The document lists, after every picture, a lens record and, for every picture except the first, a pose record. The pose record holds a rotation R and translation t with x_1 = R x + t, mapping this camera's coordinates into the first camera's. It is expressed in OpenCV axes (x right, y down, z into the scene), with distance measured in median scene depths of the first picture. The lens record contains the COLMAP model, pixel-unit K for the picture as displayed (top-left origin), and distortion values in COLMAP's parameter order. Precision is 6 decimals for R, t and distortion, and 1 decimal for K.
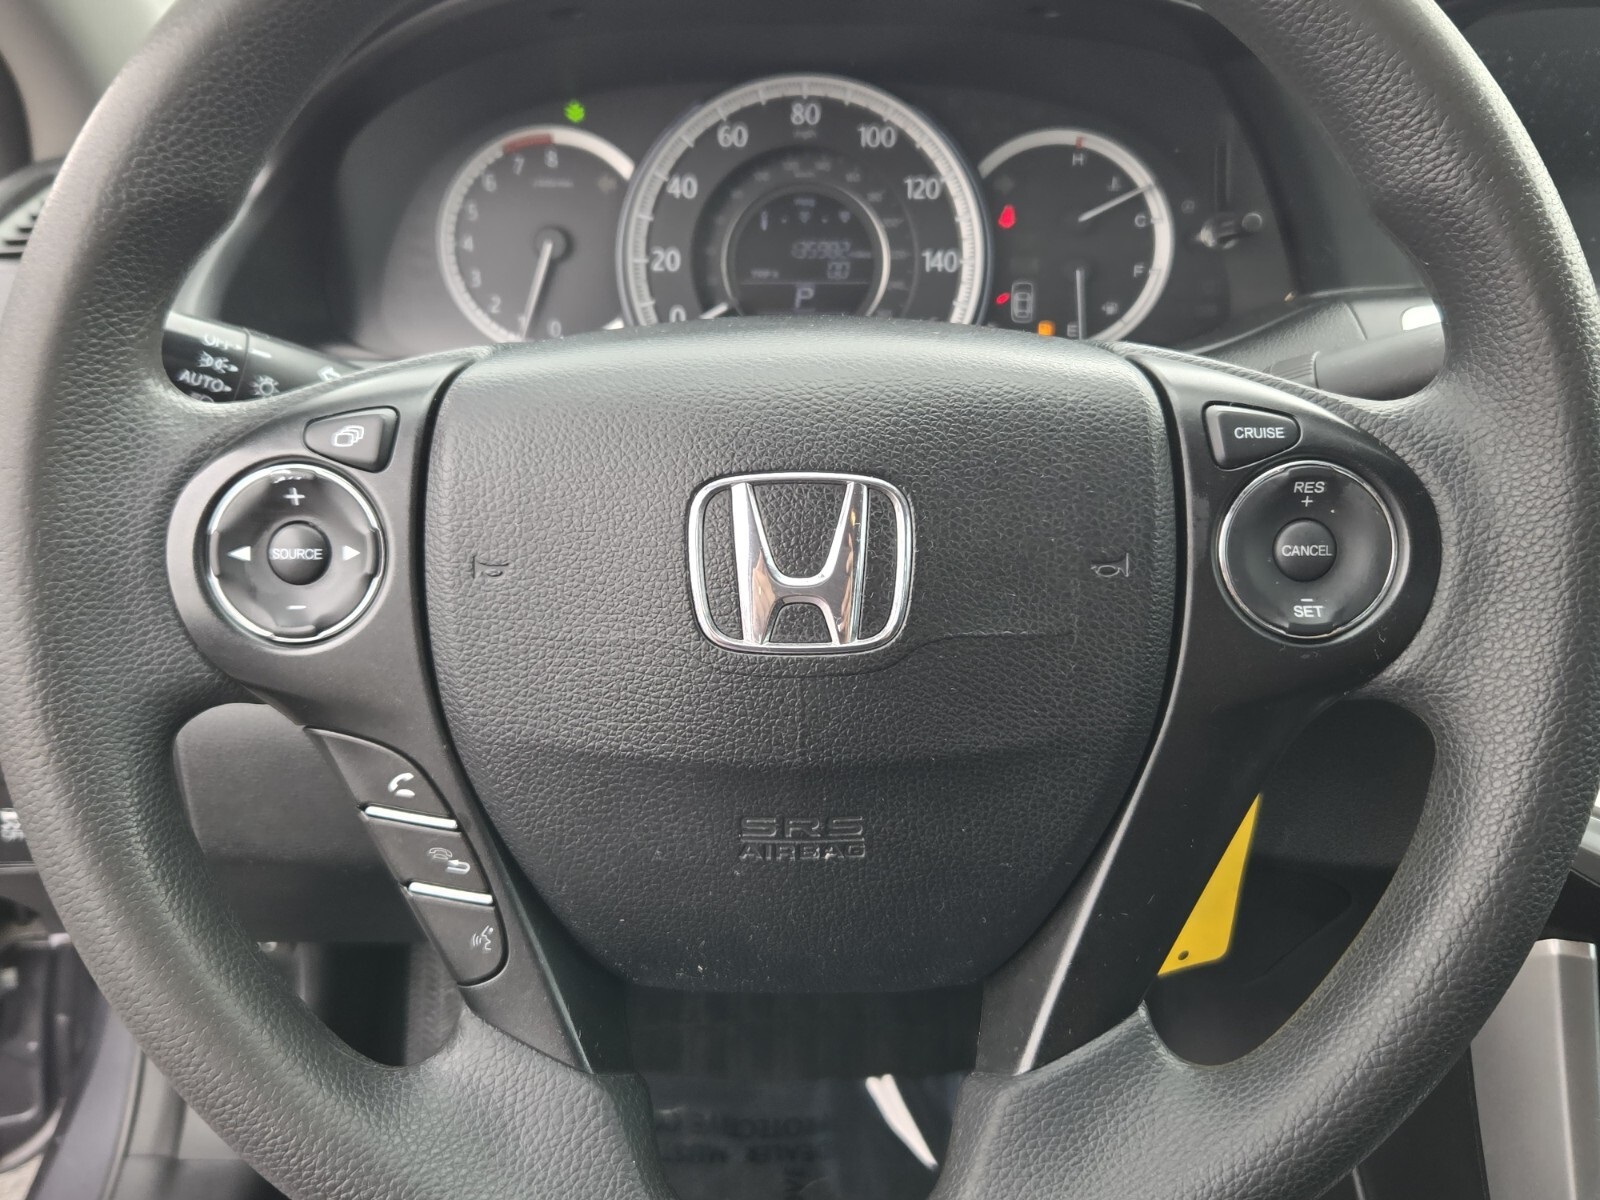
lens RADIAL K [[1579.4, 0, 786.8], [0, 1579.4, 590.5], [0, 0, 1]] dist [0.061944, 0.000000]
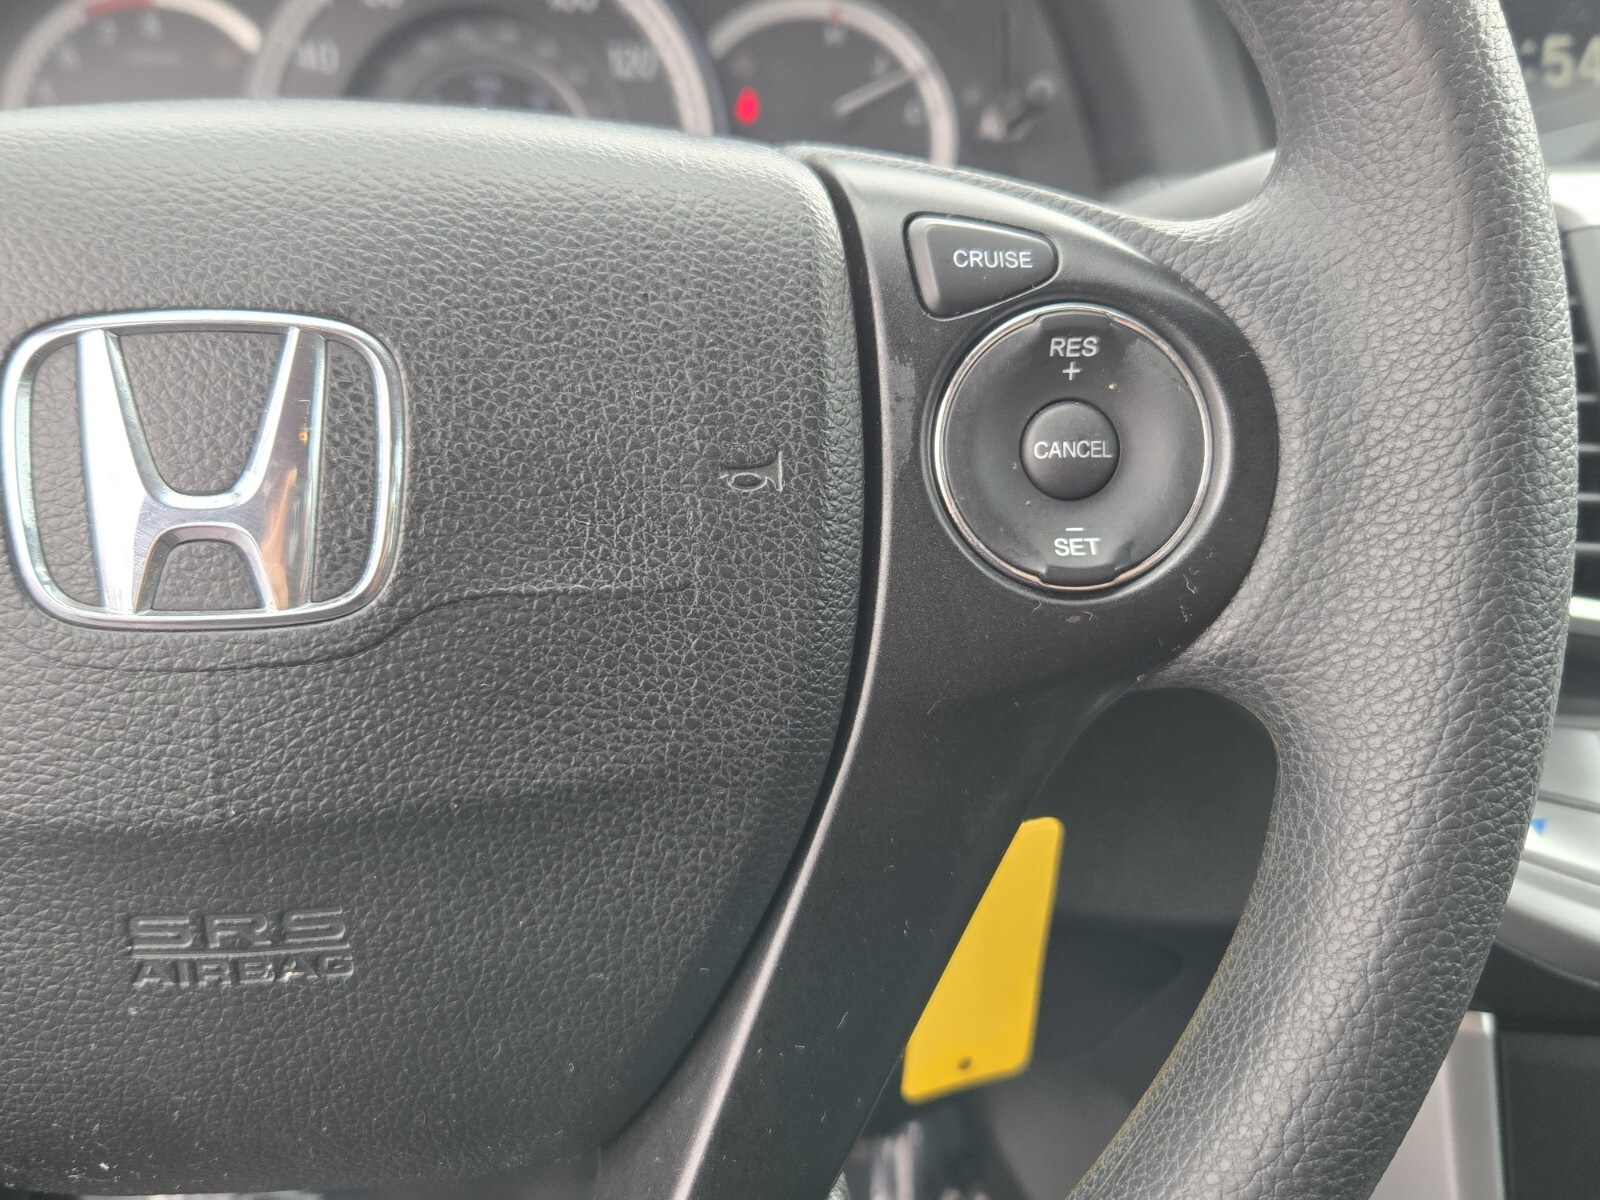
lens RADIAL K [[1566.9, 0, 797.4], [0, 1566.9, 598.5], [0, 0, 1]] dist [0.043702, 0.000000]
pose [[0.996101, -0.018528, 0.086254, 0.169496], [0.019971, 0.999674, -0.015898, 0.041777], [-0.085931, 0.017558, 0.996146, 0.407379]]
